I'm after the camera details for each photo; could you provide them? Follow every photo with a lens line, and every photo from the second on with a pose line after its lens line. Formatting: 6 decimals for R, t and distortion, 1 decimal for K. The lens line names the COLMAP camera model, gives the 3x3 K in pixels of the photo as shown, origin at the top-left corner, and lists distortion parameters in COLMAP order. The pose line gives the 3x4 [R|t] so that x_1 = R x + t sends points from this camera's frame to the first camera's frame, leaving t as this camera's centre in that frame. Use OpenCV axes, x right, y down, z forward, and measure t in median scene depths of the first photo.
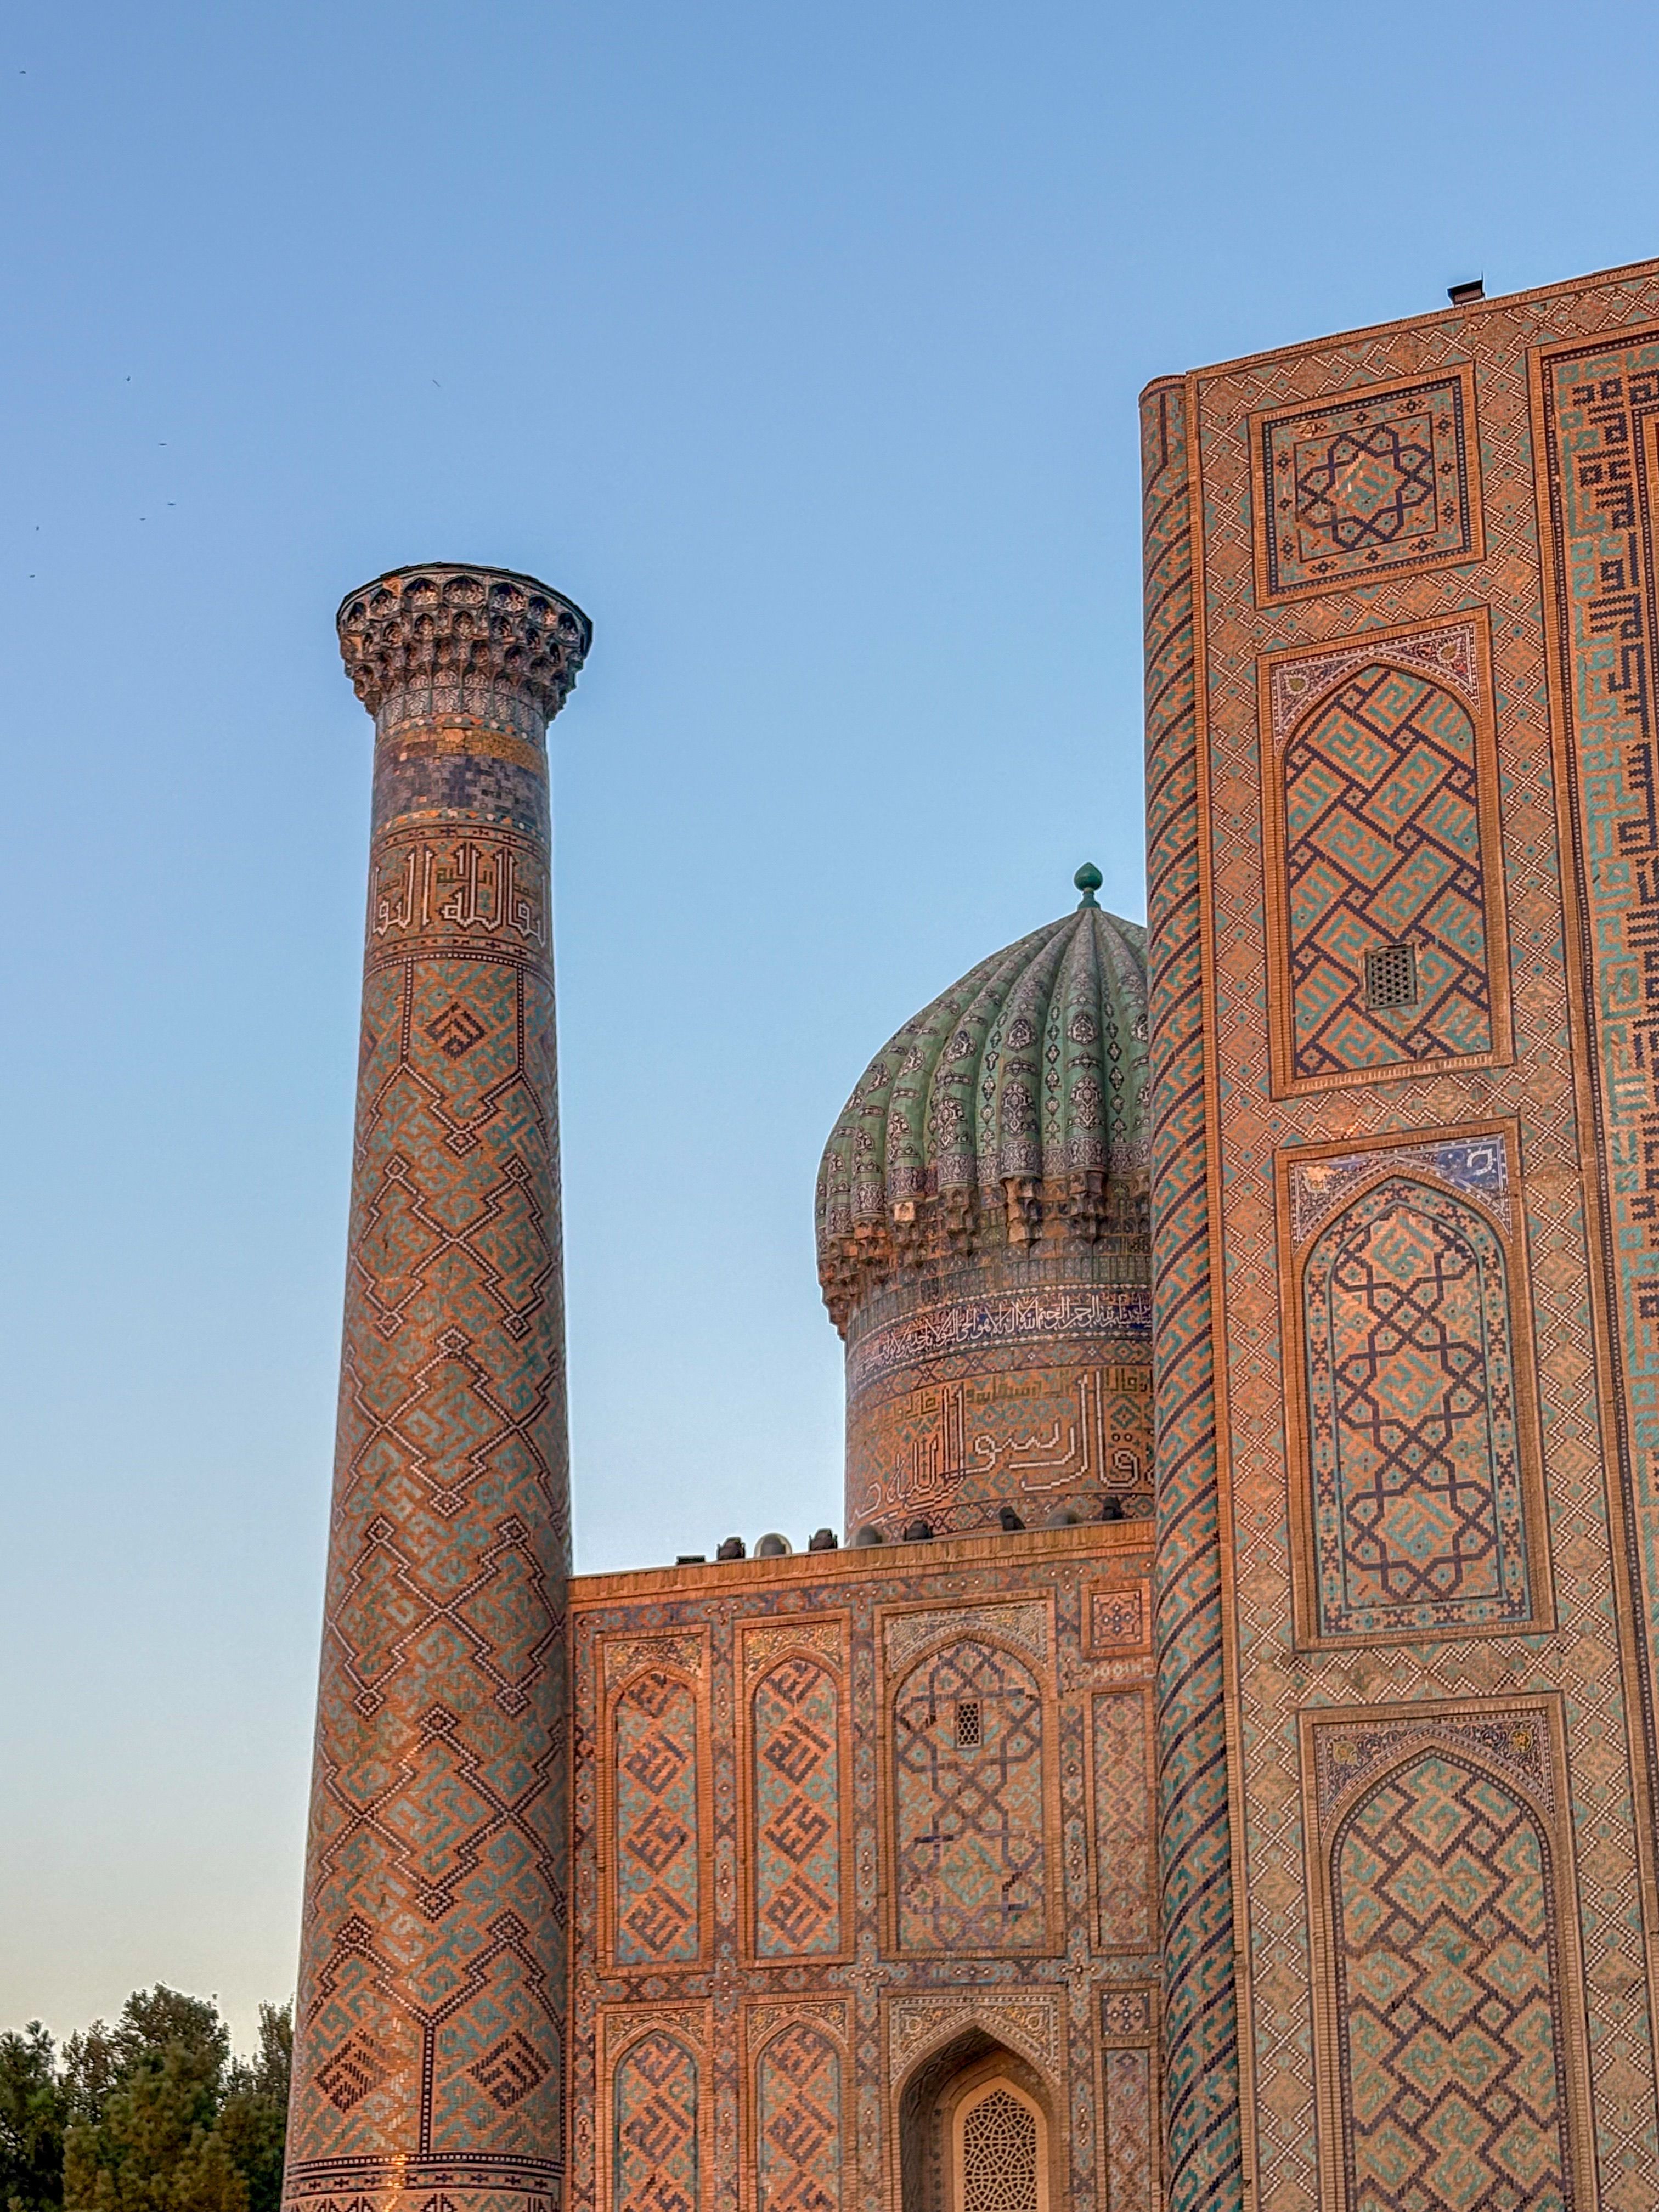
lens RADIAL K [[3669.5, 0, 760.0], [0, 3669.5, 1118.1], [0, 0, 1]] dist [0.104840, 0.000000]
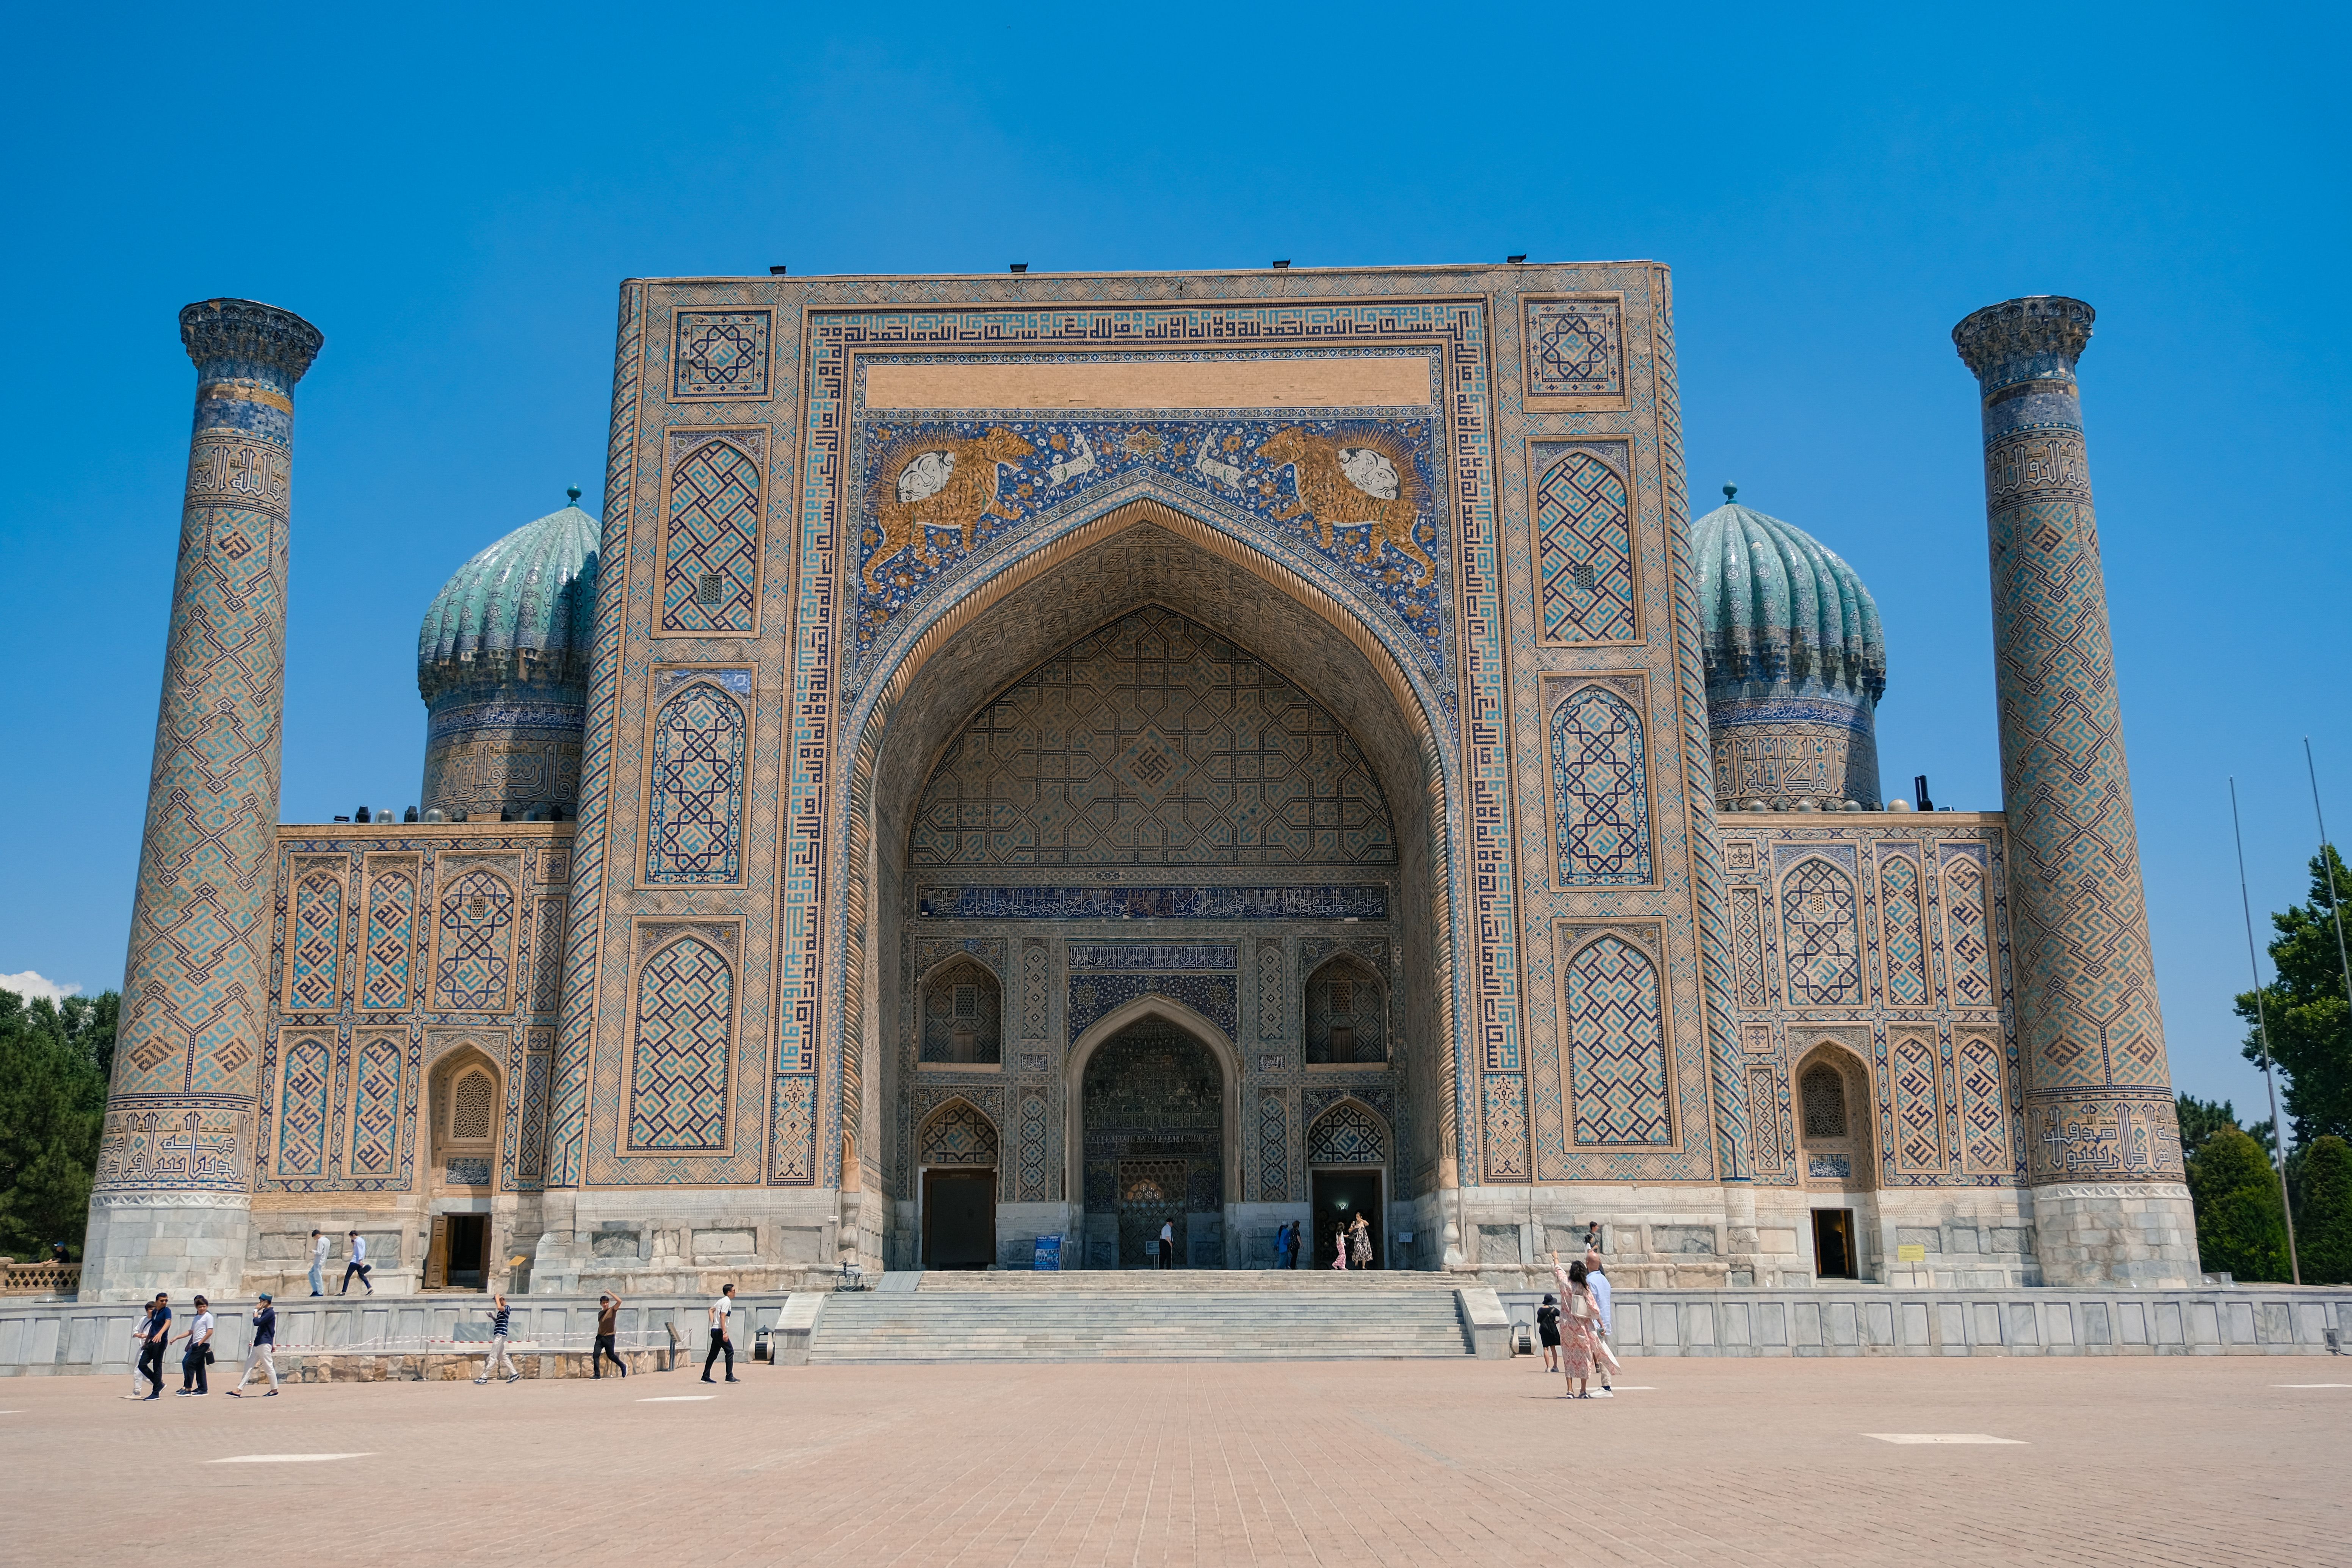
lens RADIAL K [[2115.6, 0, 1173.9], [0, 2115.6, 767.1], [0, 0, 1]] dist [0.046712, -0.017220]
pose [[0.922420, 0.081097, 0.377578, -0.045514], [-0.132998, 0.984603, 0.113437, -0.116592], [-0.362566, -0.154854, 0.919003, -0.298579]]
